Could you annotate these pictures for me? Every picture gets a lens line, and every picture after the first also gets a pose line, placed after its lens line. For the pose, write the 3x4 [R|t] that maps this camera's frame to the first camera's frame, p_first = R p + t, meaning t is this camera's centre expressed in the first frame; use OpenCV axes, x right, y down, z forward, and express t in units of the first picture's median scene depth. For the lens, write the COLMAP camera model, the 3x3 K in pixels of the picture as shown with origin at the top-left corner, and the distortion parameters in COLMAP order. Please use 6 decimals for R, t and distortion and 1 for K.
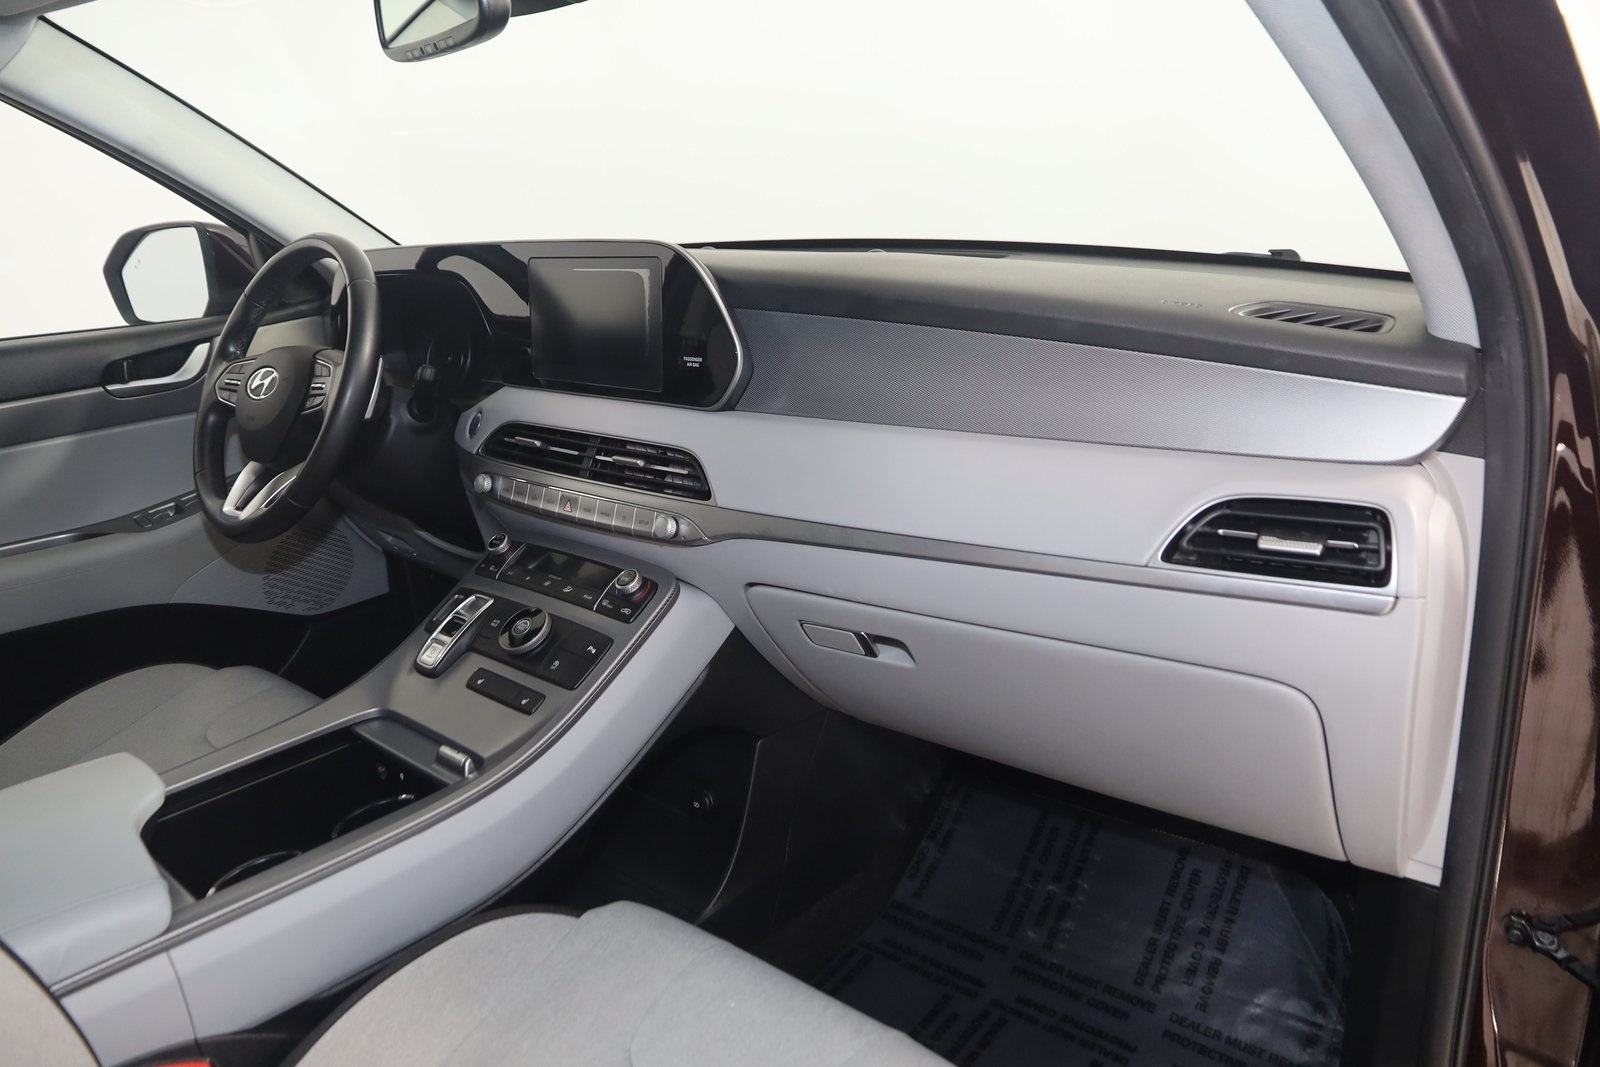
lens RADIAL K [[1109.1, 0, 807.8], [0, 1109.1, 542.3], [0, 0, 1]] dist [-0.109099, 0.061638]
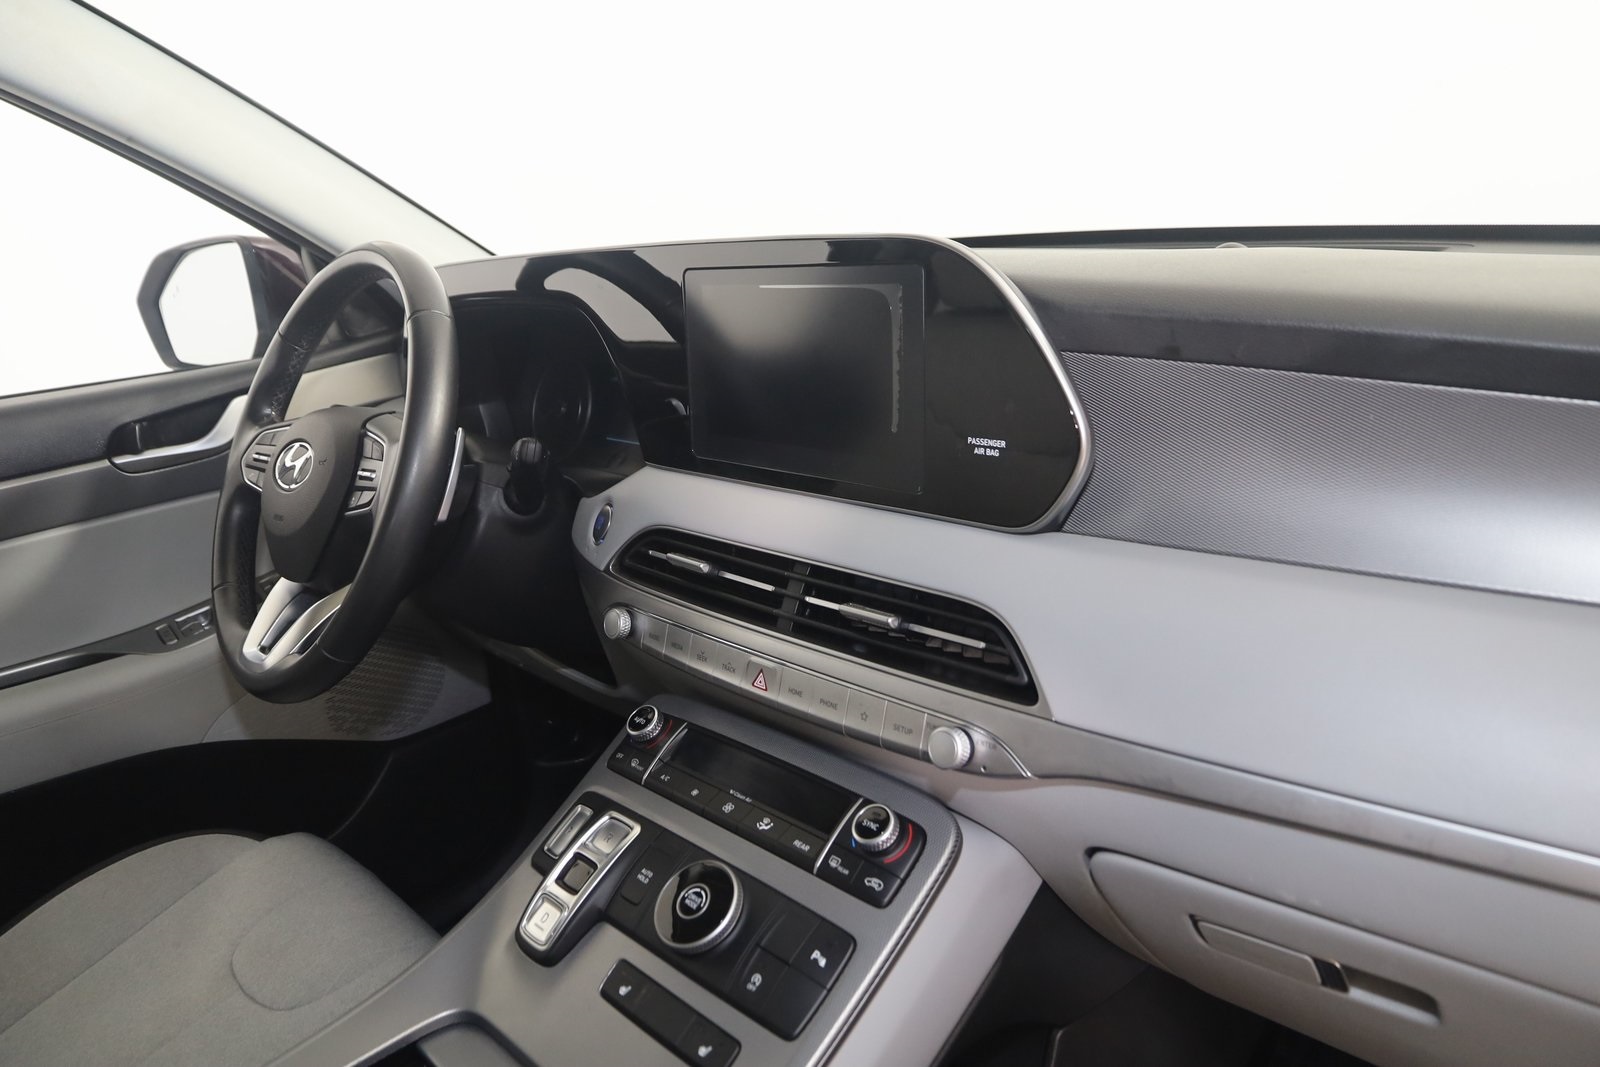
lens RADIAL K [[1109.1, 0, 809.8], [0, 1109.1, 537.5], [0, 0, 1]] dist [-0.109099, 0.061638]
pose [[0.995243, -0.012483, -0.096625, -0.120420], [0.012060, 0.999915, -0.004960, -0.099074], [0.096679, 0.003771, 0.995308, 0.367040]]
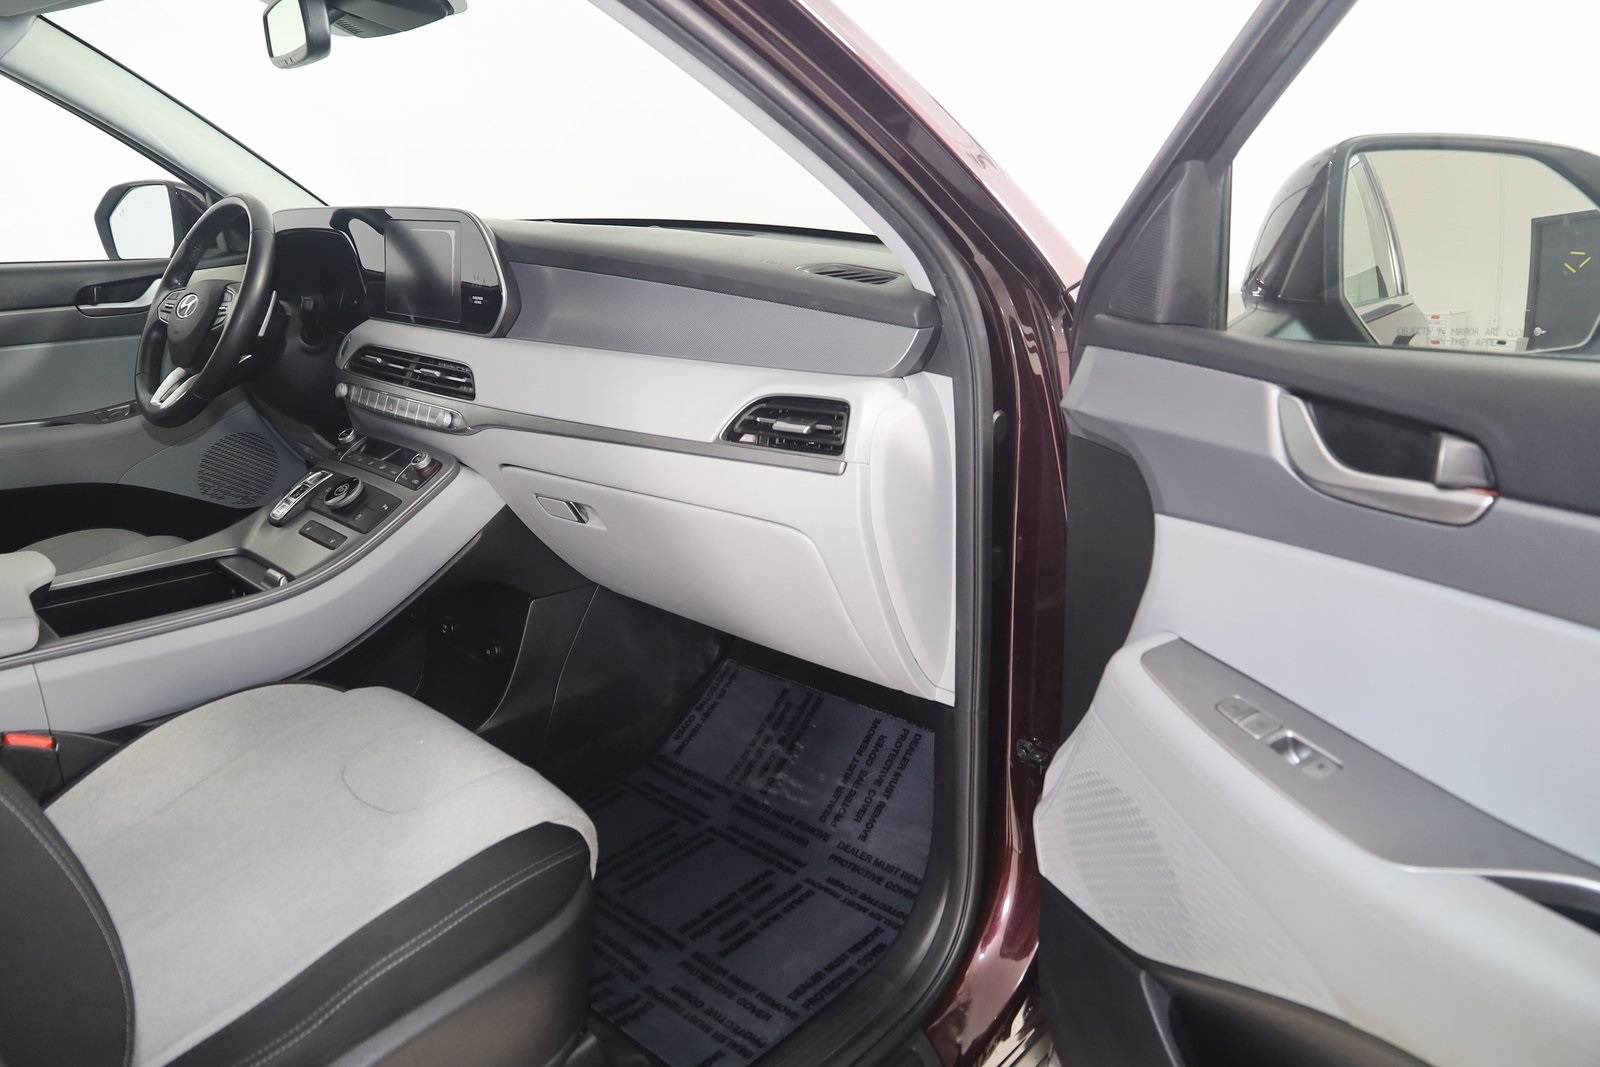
lens RADIAL K [[1109.1, 0, 794.8], [0, 1109.1, 522.4], [0, 0, 1]] dist [-0.109099, 0.061638]
pose [[0.997363, 0.063818, -0.034556, 0.294916], [-0.064338, 0.997828, -0.014137, 0.086368], [0.033579, 0.016323, 0.999303, -0.267540]]
